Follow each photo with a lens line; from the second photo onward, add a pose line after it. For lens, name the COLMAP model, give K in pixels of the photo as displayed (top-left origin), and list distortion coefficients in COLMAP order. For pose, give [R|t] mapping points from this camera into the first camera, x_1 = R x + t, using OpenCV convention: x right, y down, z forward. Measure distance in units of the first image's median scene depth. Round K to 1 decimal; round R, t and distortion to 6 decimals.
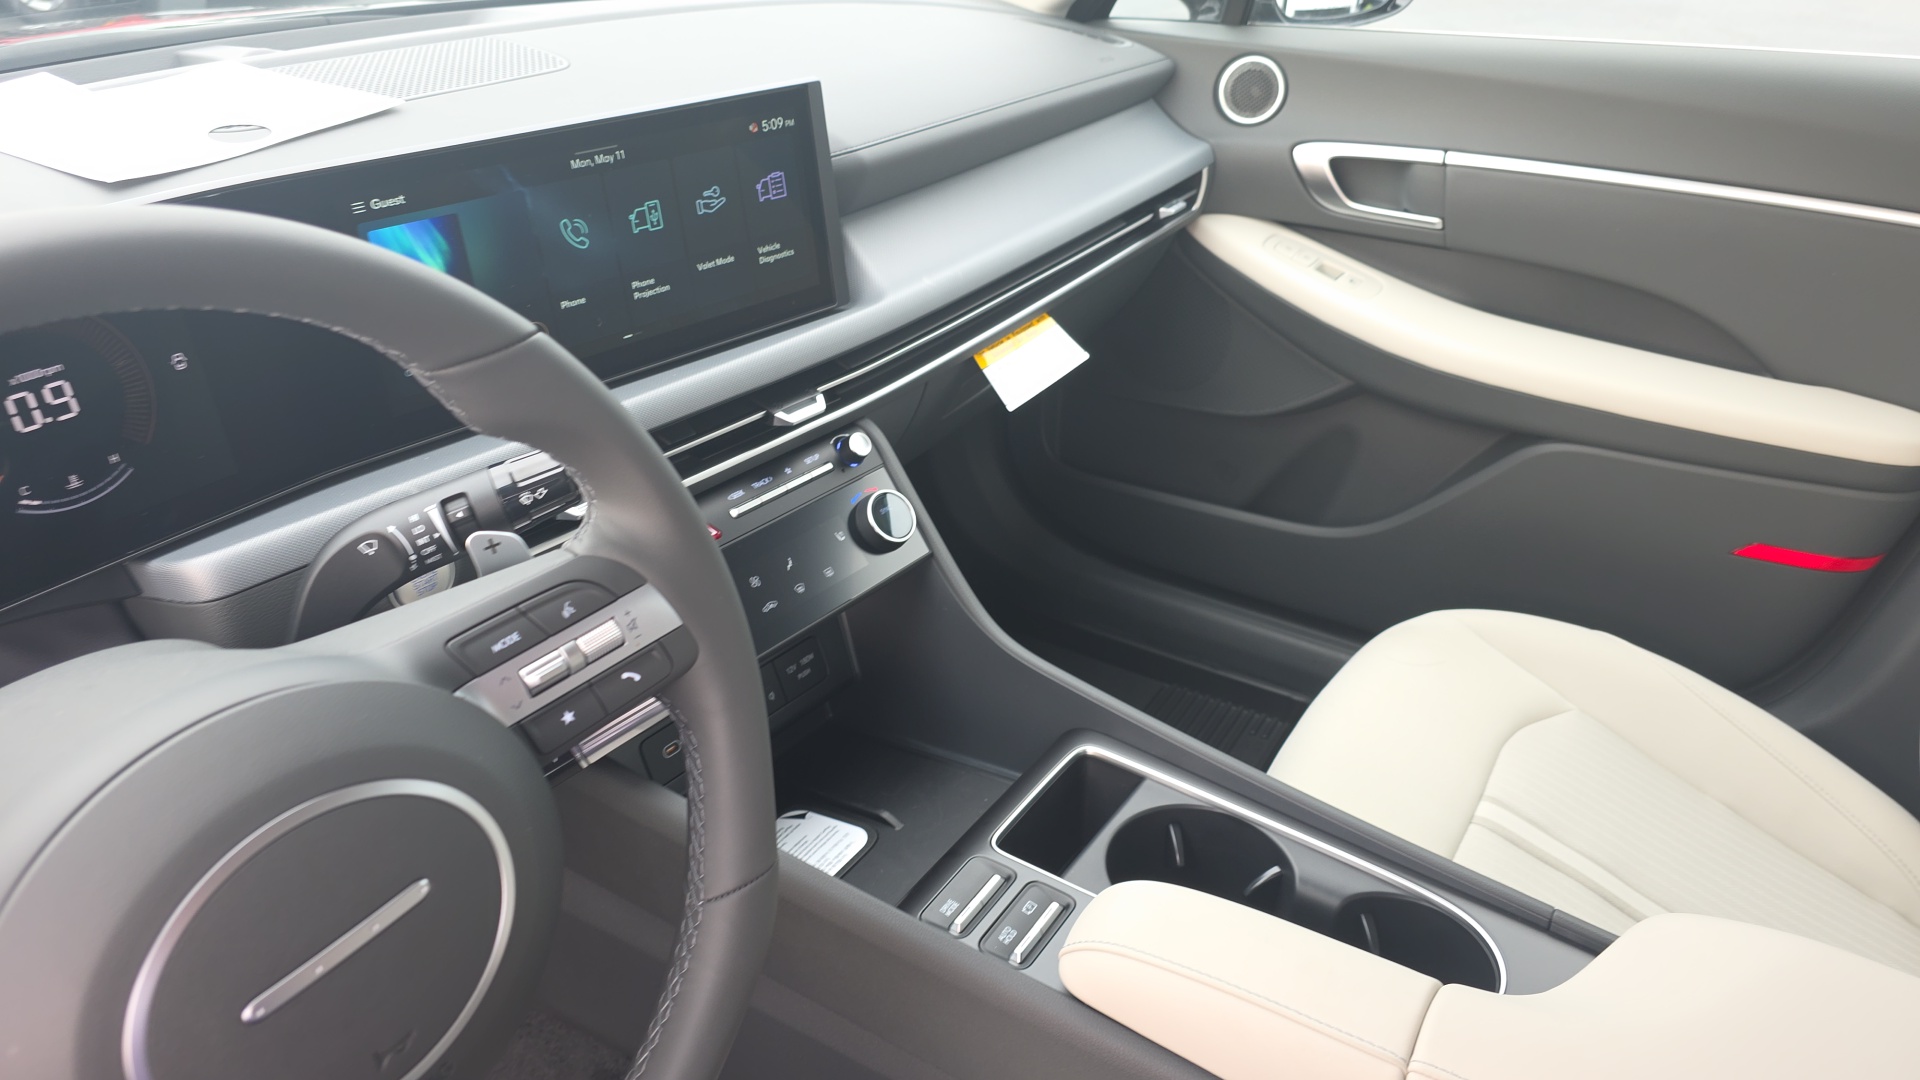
lens RADIAL K [[1290.1, 0, 923.4], [0, 1290.1, 511.3], [0, 0, 1]] dist [0.048901, -0.055678]
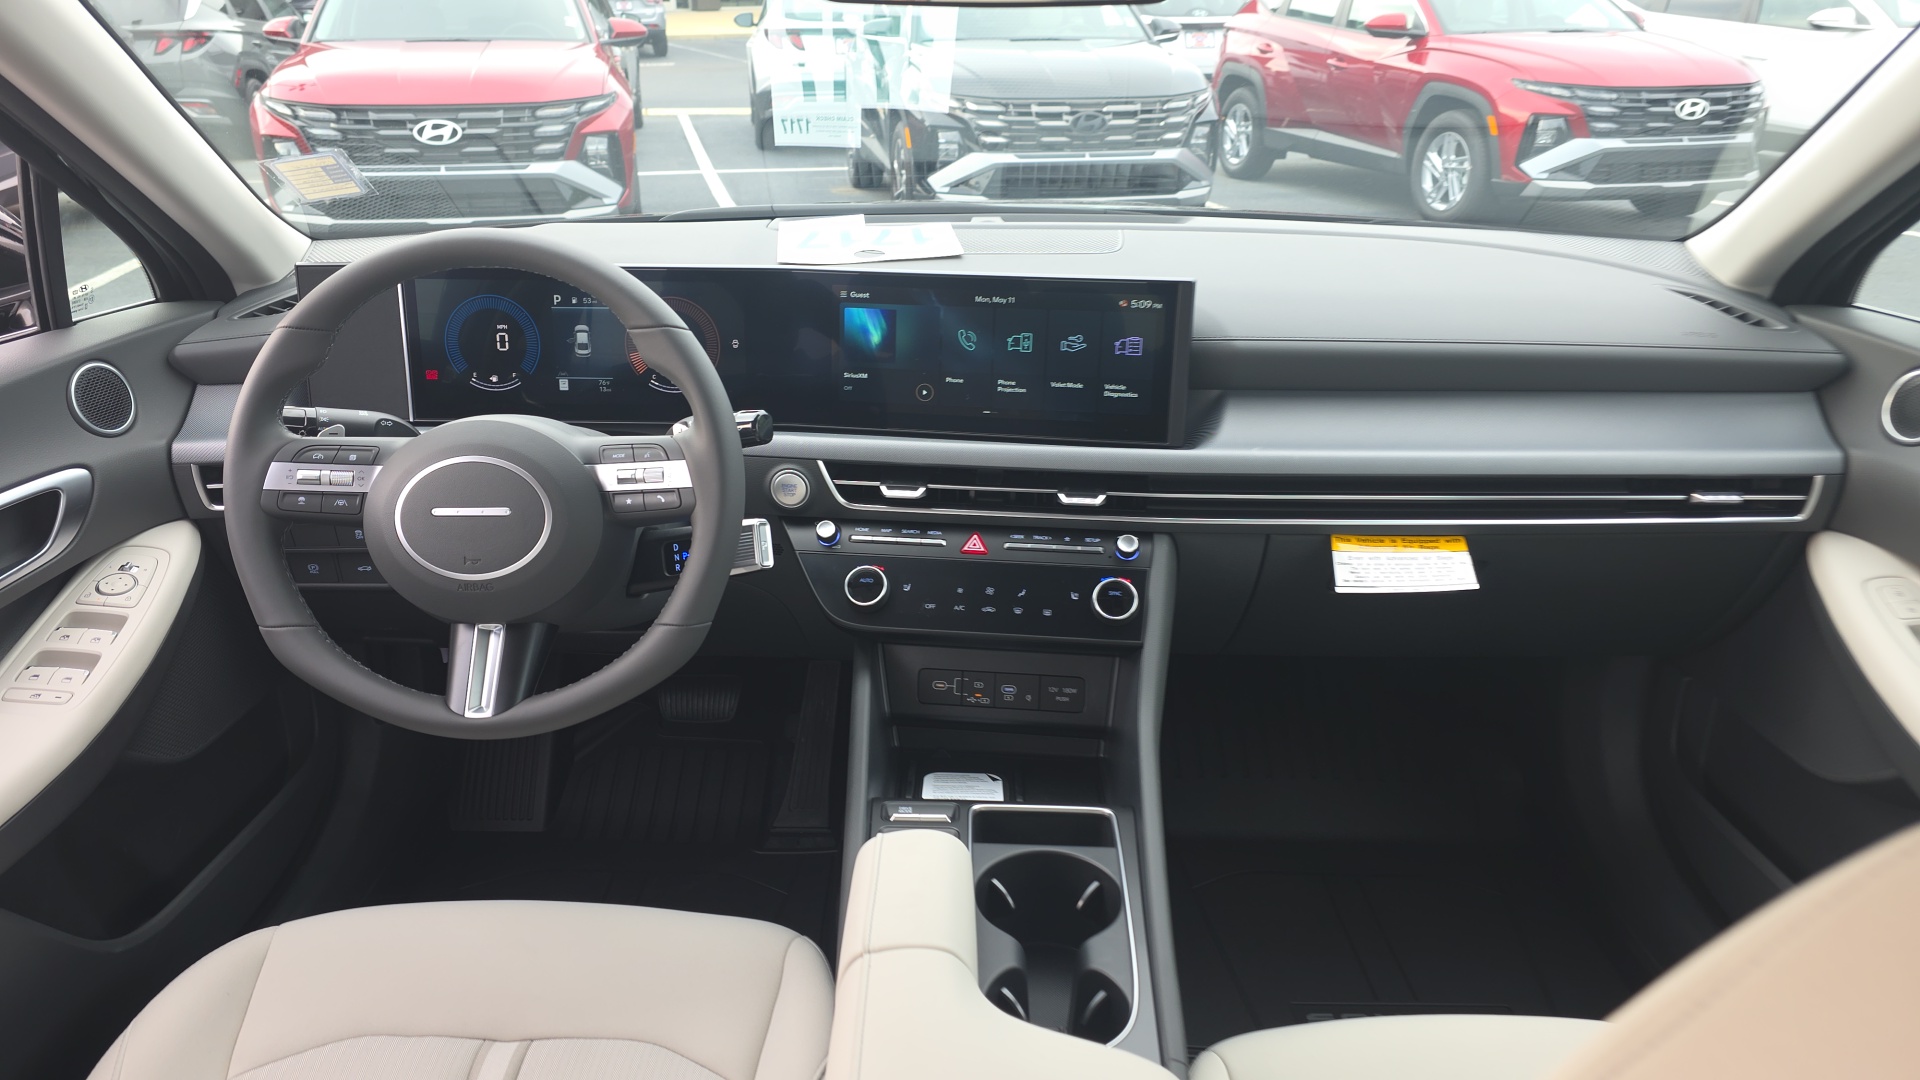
lens RADIAL K [[1290.1, 0, 943.3], [0, 1290.1, 536.7], [0, 0, 1]] dist [0.048901, -0.055678]
pose [[0.540806, 0.298550, -0.786382, 0.935096], [-0.401569, 0.913111, 0.070498, -0.079935], [0.739101, 0.277661, 0.613705, 0.048282]]
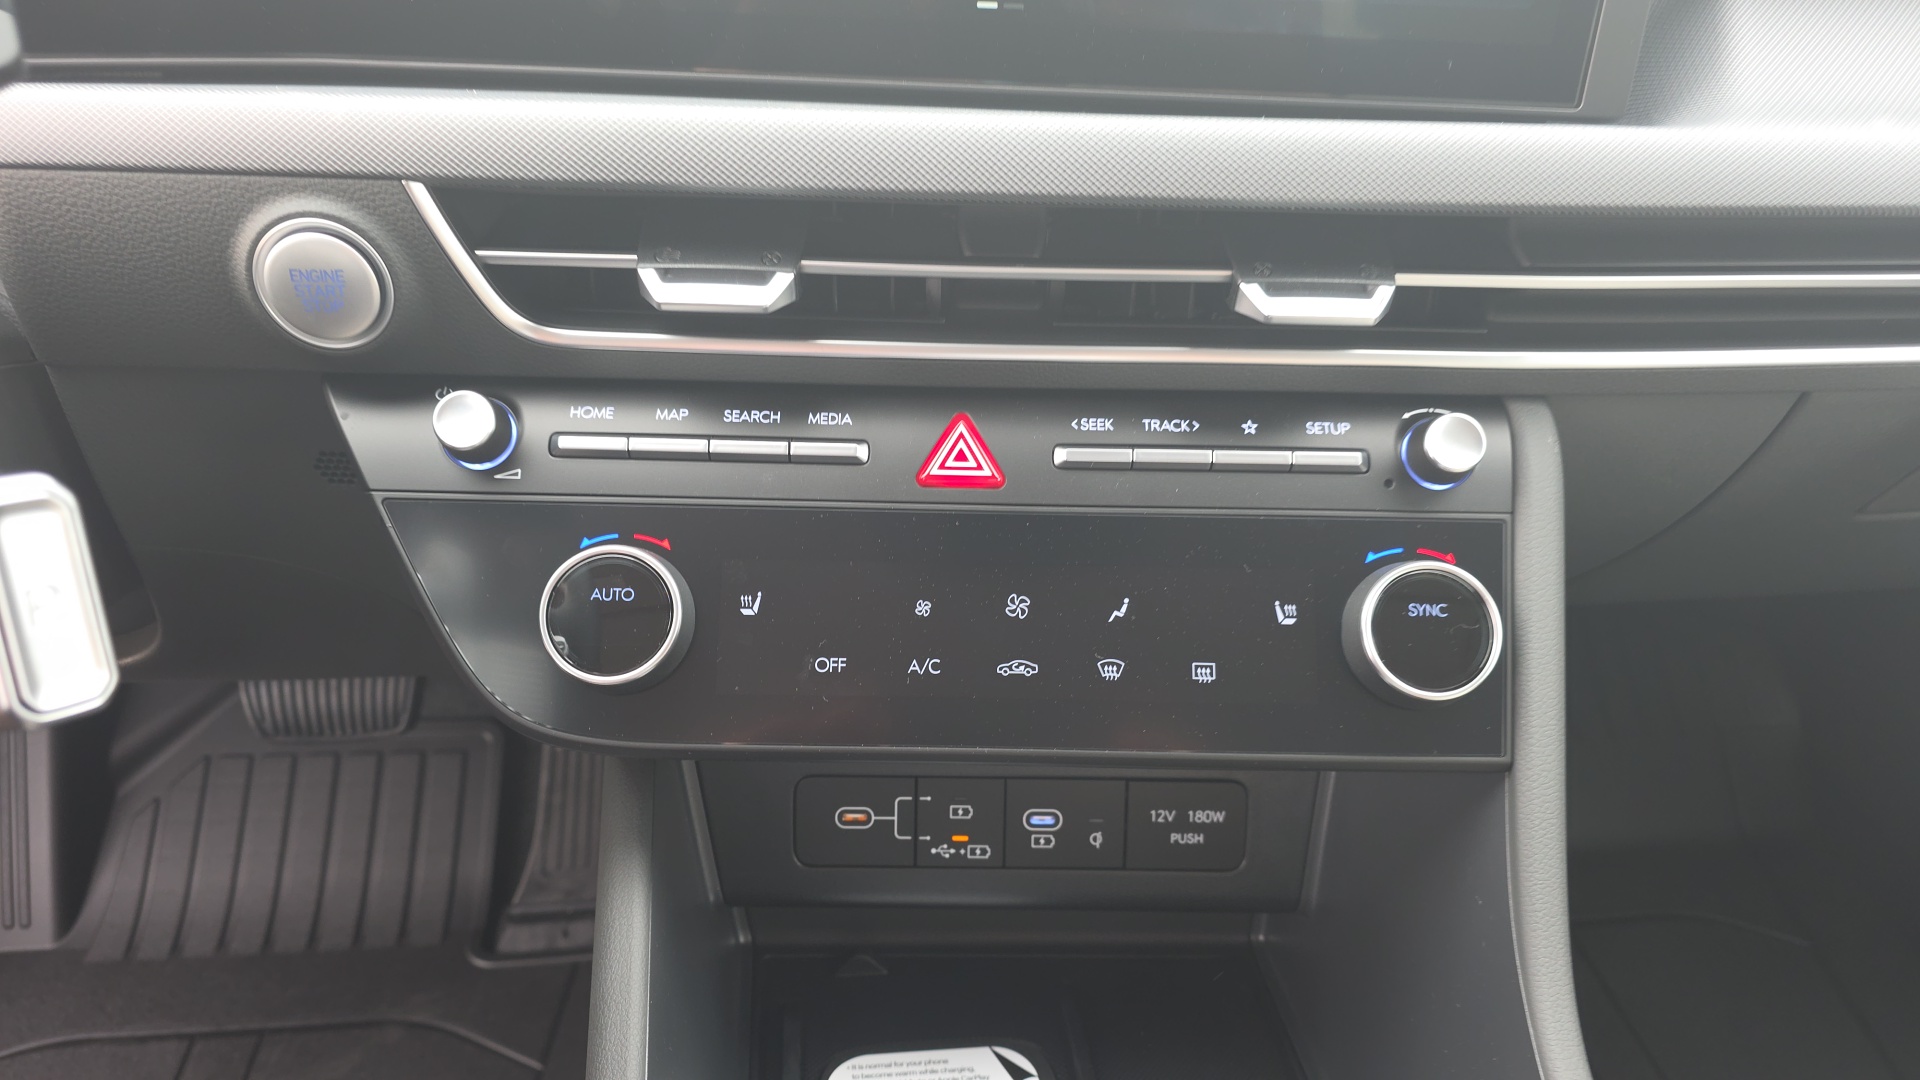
lens RADIAL K [[1290.1, 0, 951.1], [0, 1290.1, 557.4], [0, 0, 1]] dist [0.048901, -0.055678]
pose [[0.645229, 0.428695, -0.632377, 0.132457], [-0.386538, 0.897151, 0.213796, -0.048161], [0.658991, 0.106490, 0.744574, 0.618622]]
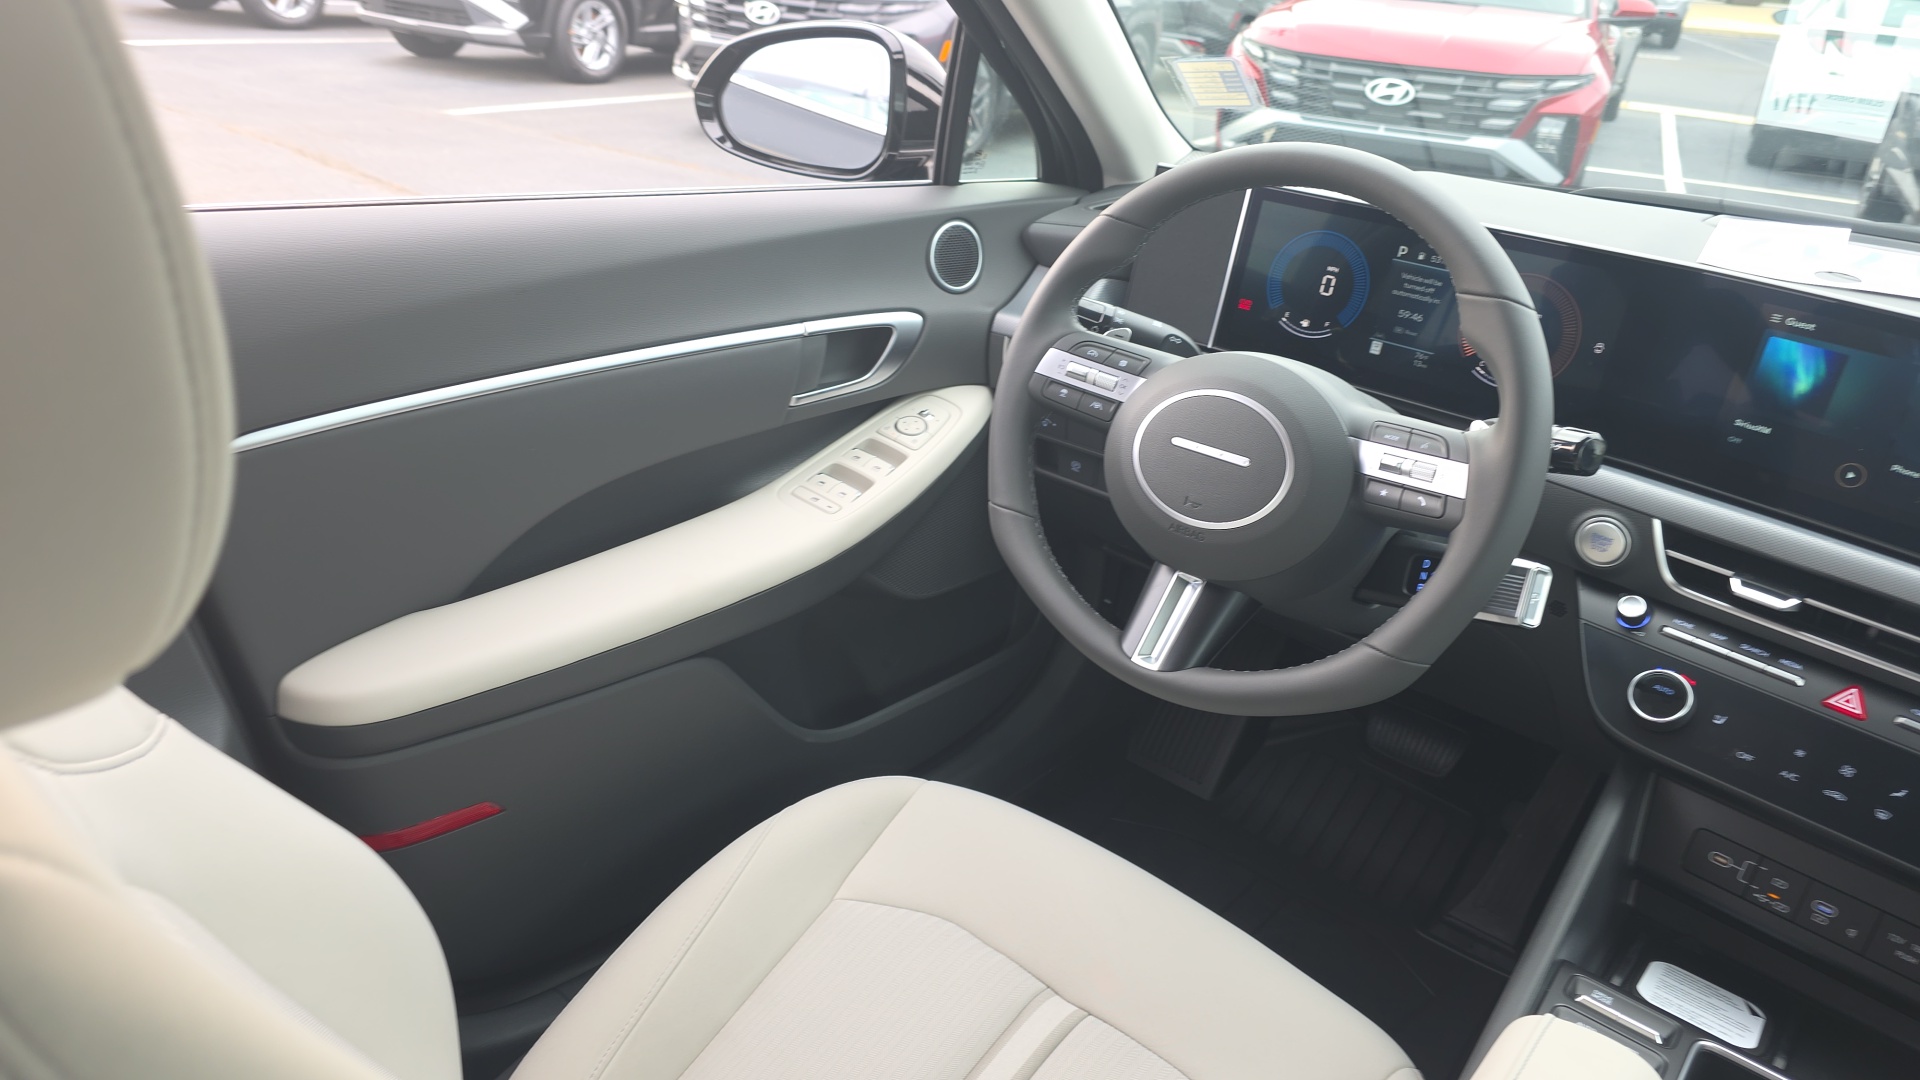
lens RADIAL K [[1290.1, 0, 956.6], [0, 1290.1, 537.4], [0, 0, 1]] dist [0.048901, -0.055678]
pose [[-0.104819, 0.391890, -0.914021, 0.789572], [-0.556045, 0.738903, 0.380574, -0.080285], [0.824516, 0.548129, 0.140457, 0.163520]]
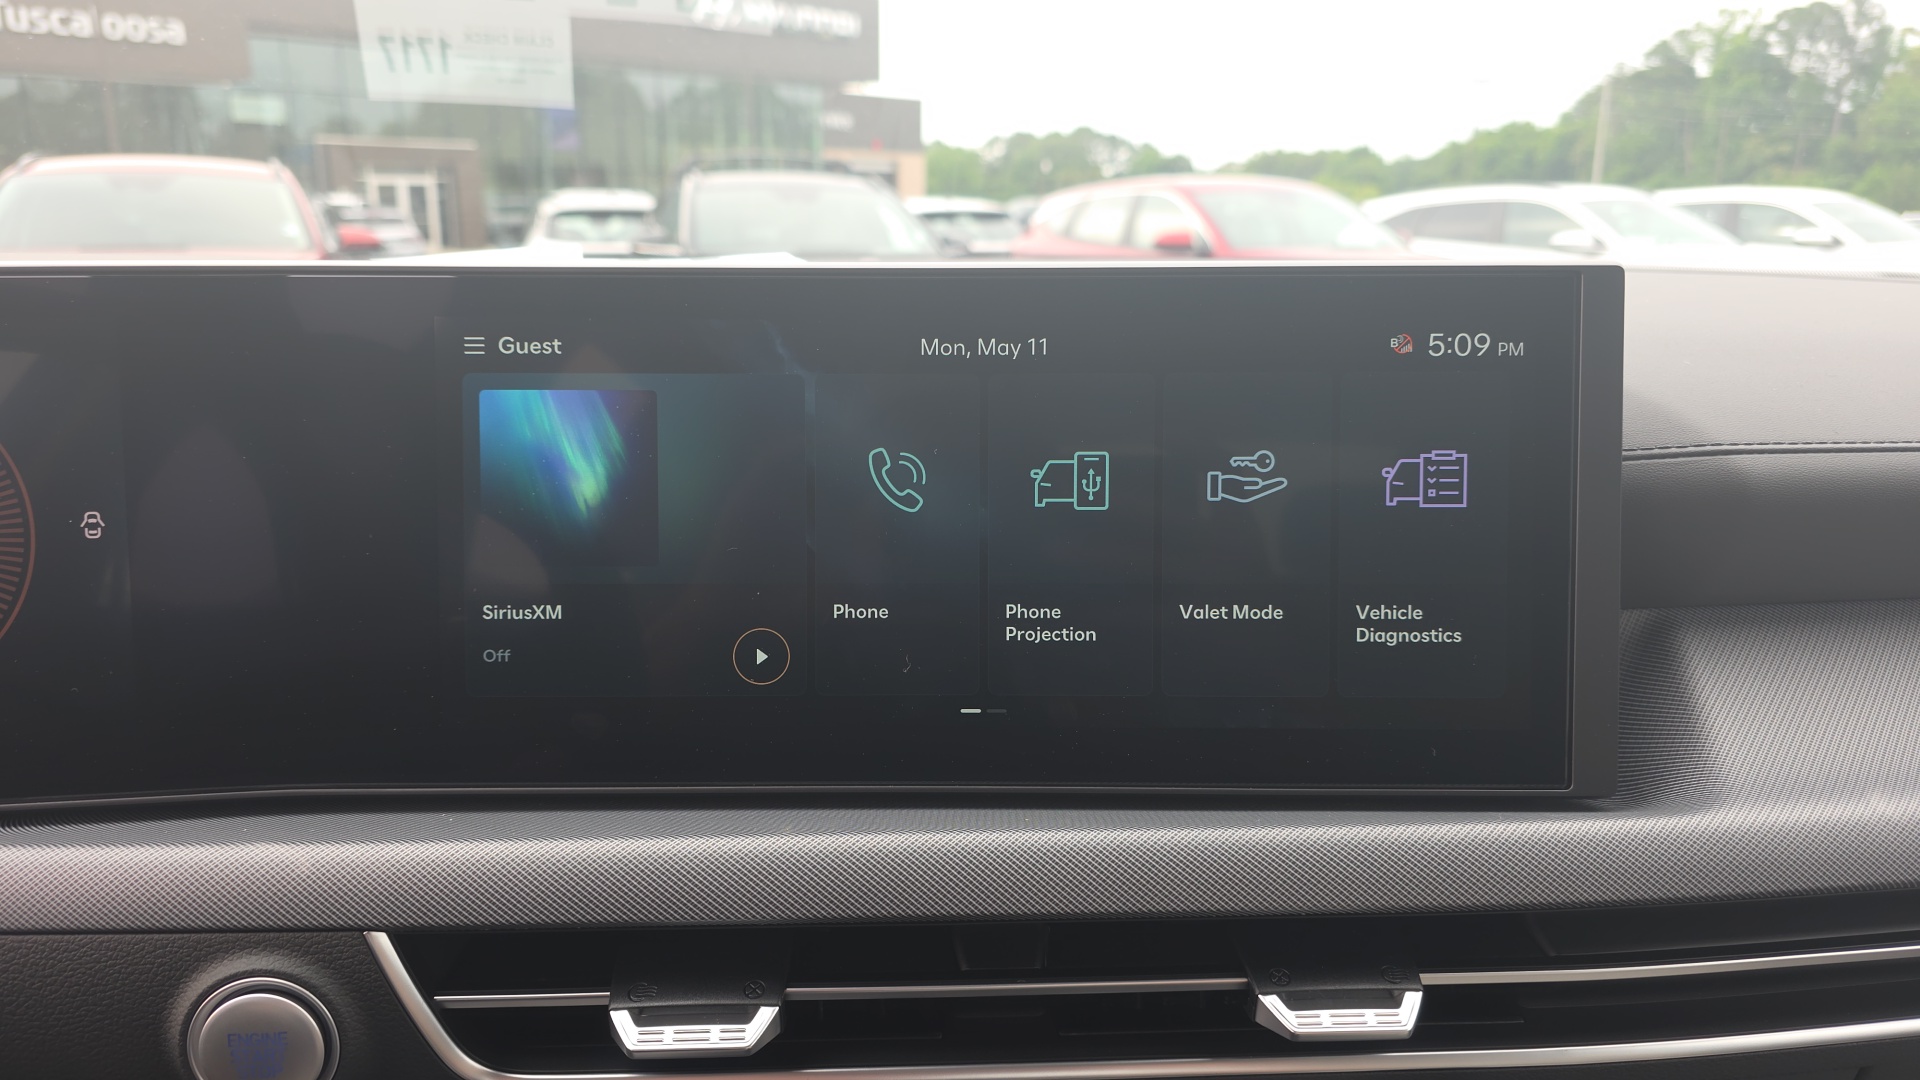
lens RADIAL K [[1290.1, 0, 941.0], [0, 1290.1, 534.4], [0, 0, 1]] dist [0.048901, -0.055678]
pose [[0.673537, 0.131030, -0.727447, 0.091437], [-0.347548, 0.924724, -0.155228, -0.109463], [0.652348, 0.357375, 0.668375, 0.608375]]
